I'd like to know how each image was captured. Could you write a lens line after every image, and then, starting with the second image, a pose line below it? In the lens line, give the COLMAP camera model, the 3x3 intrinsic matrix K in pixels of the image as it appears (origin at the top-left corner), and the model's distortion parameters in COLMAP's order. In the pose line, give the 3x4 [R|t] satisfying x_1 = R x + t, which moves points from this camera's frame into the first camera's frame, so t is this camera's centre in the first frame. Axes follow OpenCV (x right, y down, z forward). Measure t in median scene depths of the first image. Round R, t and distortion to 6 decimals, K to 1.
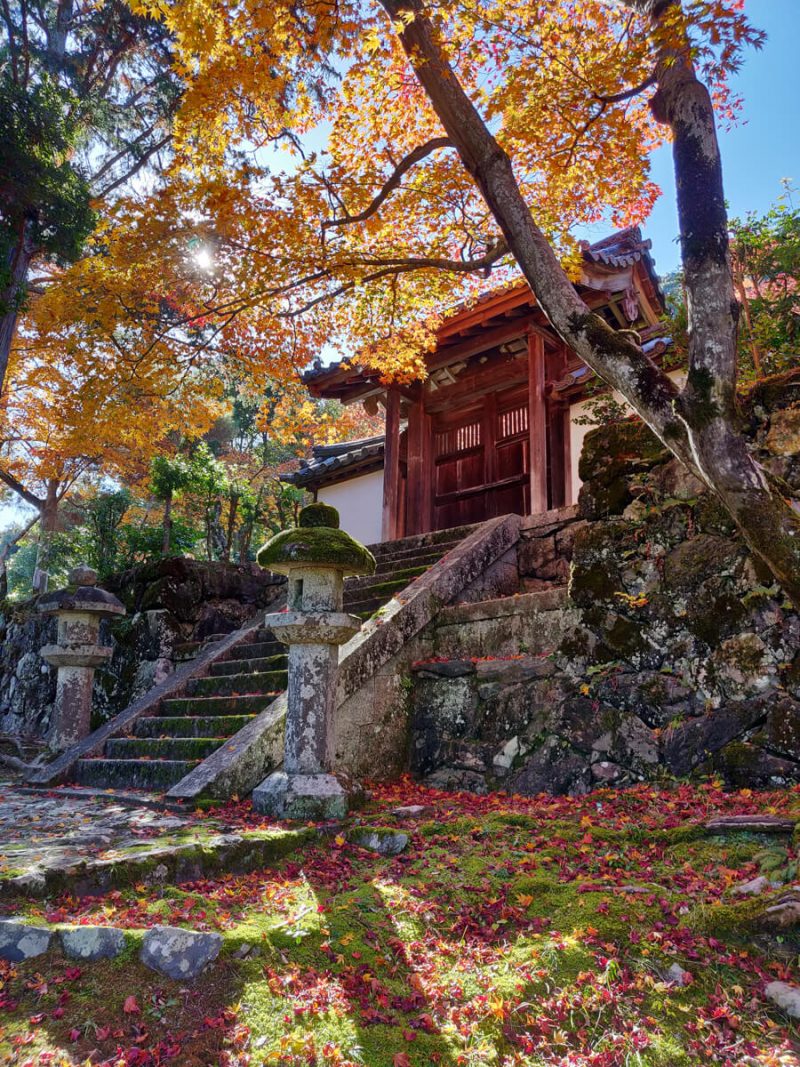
lens RADIAL K [[779.9, 0, 399.0], [0, 779.9, 533.3], [0, 0, 1]] dist [0.002410, 0.007093]
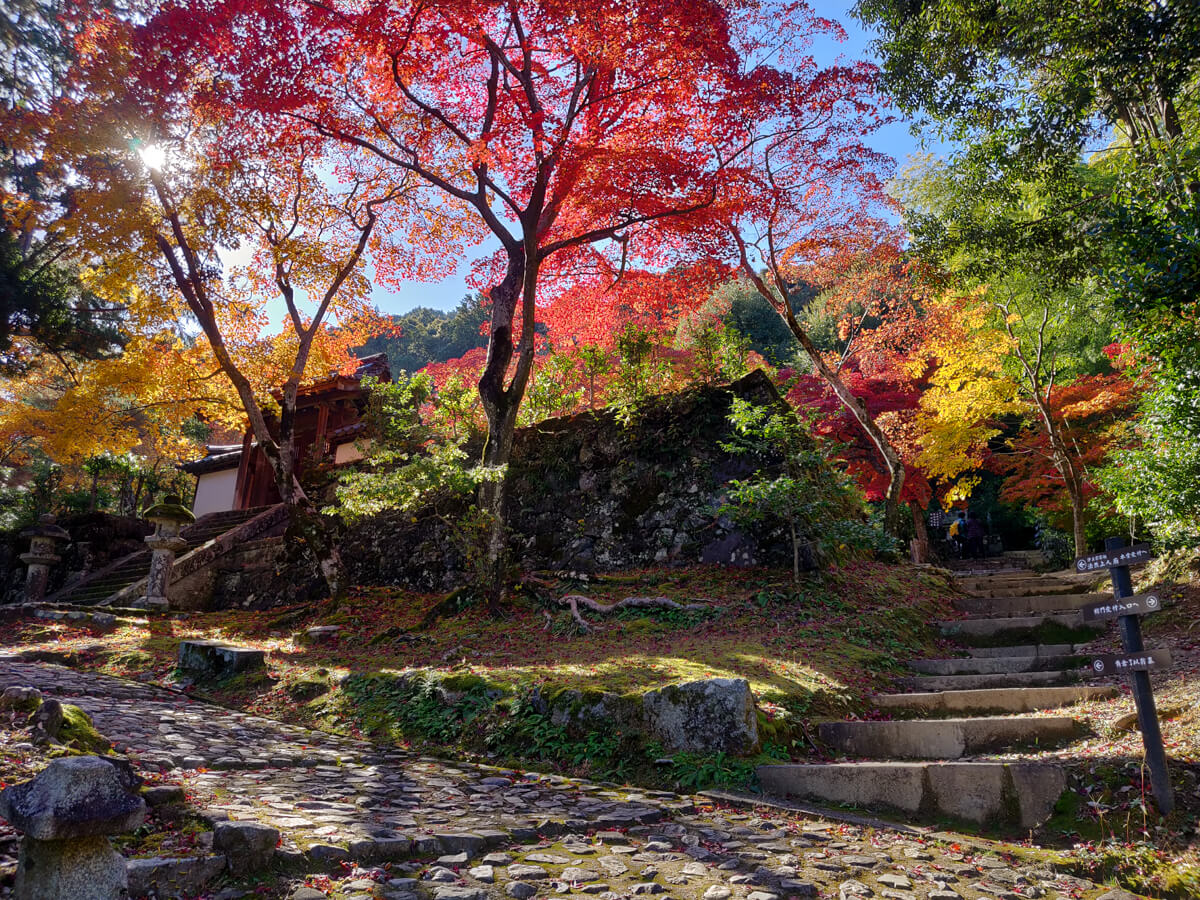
lens RADIAL K [[877.1, 0, 601.6], [0, 877.1, 454.5], [0, 0, 1]] dist [0.002410, 0.007093]
pose [[0.962815, 0.083056, 0.257079, 0.348851], [-0.066903, 0.995232, -0.070968, -0.040729], [-0.261748, 0.051129, 0.963781, -1.496487]]
